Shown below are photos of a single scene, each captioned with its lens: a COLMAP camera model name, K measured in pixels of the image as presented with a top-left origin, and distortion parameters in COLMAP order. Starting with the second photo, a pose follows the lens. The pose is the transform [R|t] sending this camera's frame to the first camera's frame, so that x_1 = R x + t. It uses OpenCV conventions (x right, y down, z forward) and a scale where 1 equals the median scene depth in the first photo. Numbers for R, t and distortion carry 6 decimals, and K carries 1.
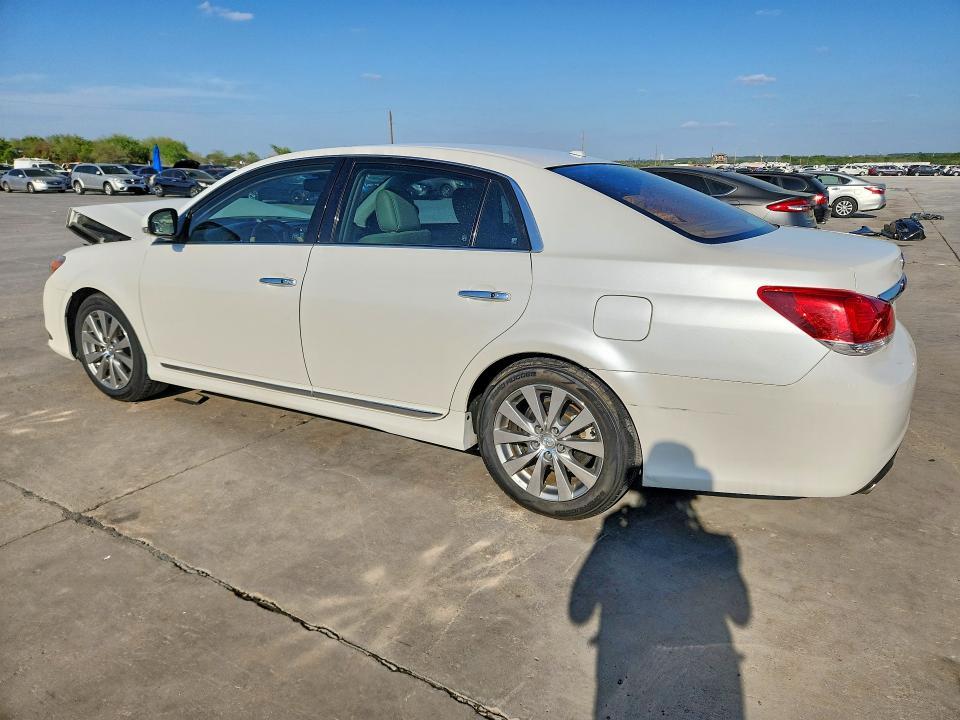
lens RADIAL K [[759.3, 0, 484.5], [0, 759.3, 359.0], [0, 0, 1]] dist [0.013570, -0.013150]
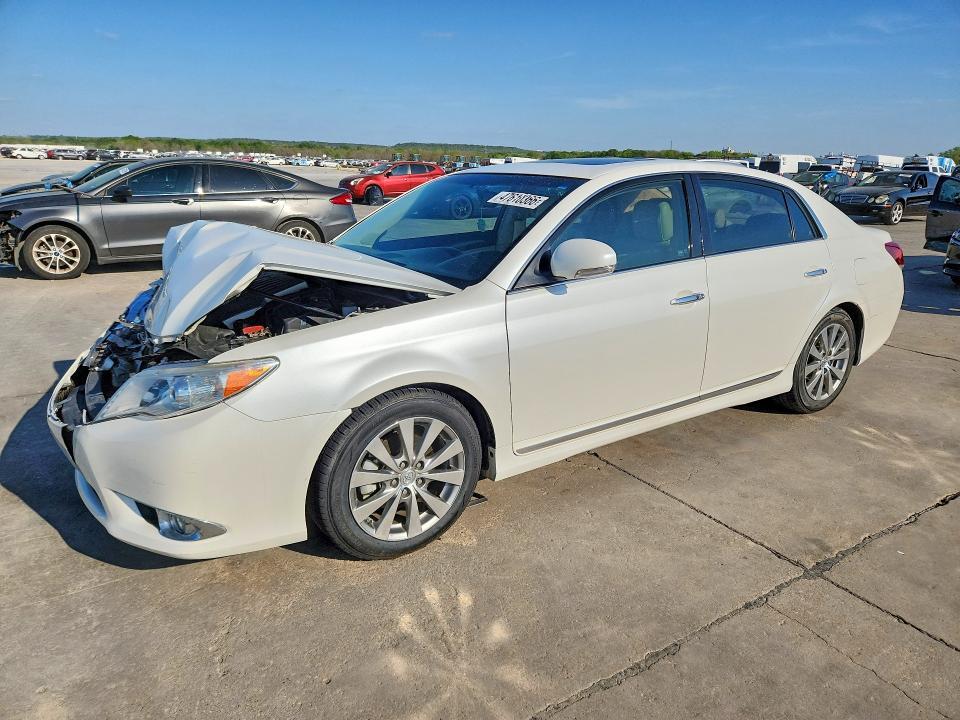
lens RADIAL K [[759.3, 0, 483.3], [0, 759.3, 360.3], [0, 0, 1]] dist [0.013570, -0.013150]
pose [[0.312775, -0.228179, 0.922012, -1.557671], [0.197873, 0.965071, 0.171710, -0.300076], [-0.928988, 0.128735, 0.347001, 1.088779]]
